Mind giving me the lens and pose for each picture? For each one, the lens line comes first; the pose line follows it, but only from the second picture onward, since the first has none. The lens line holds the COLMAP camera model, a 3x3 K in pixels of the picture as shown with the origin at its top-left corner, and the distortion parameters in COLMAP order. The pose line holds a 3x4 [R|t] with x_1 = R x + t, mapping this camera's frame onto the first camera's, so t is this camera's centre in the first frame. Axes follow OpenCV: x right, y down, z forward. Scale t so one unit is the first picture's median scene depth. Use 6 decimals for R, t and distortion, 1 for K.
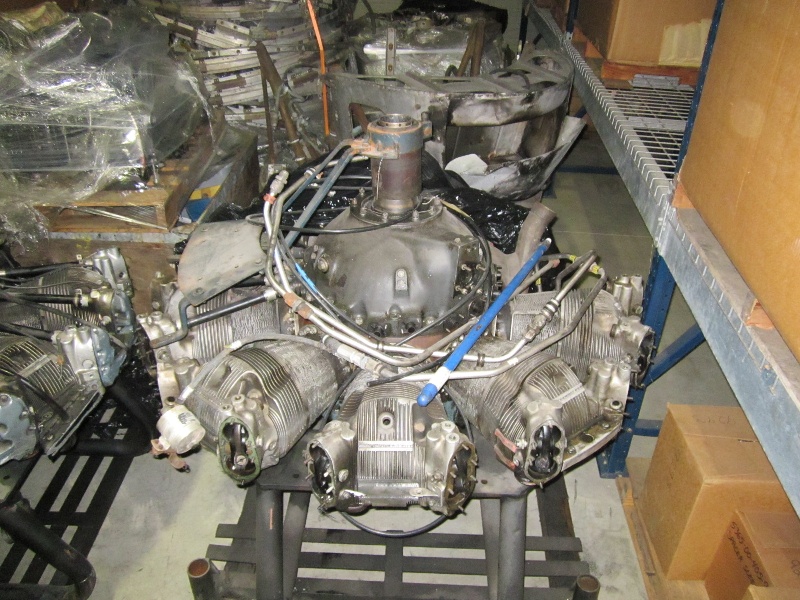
lens RADIAL K [[650.3, 0, 400.0], [0, 650.3, 300.0], [0, 0, 1]] dist [-0.028053, -0.004341]
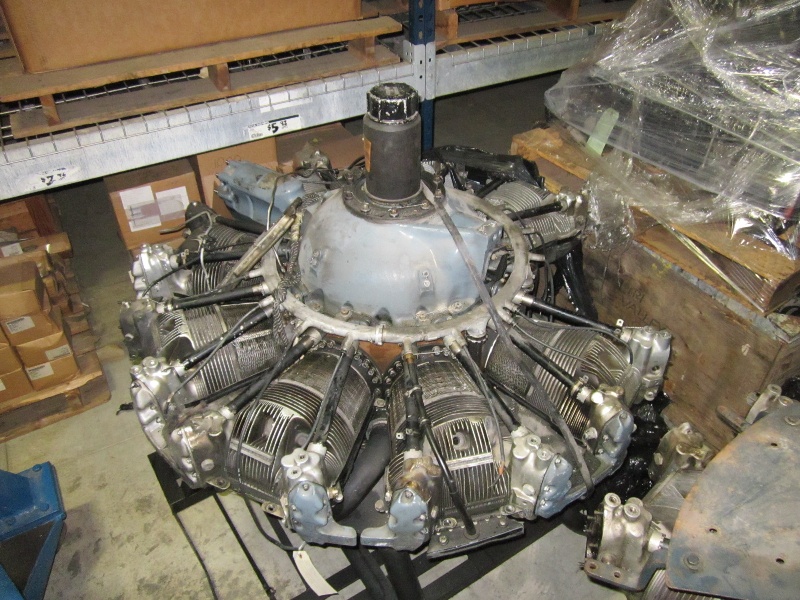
lens RADIAL K [[650.3, 0, 400.0], [0, 650.3, 300.0], [0, 0, 1]] dist [-0.028053, -0.004341]
pose [[0.546976, 0.511227, -0.662921, -0.118686], [-0.424974, 0.851824, 0.306257, -0.170312], [0.721259, 0.114209, 0.683185, 0.233644]]
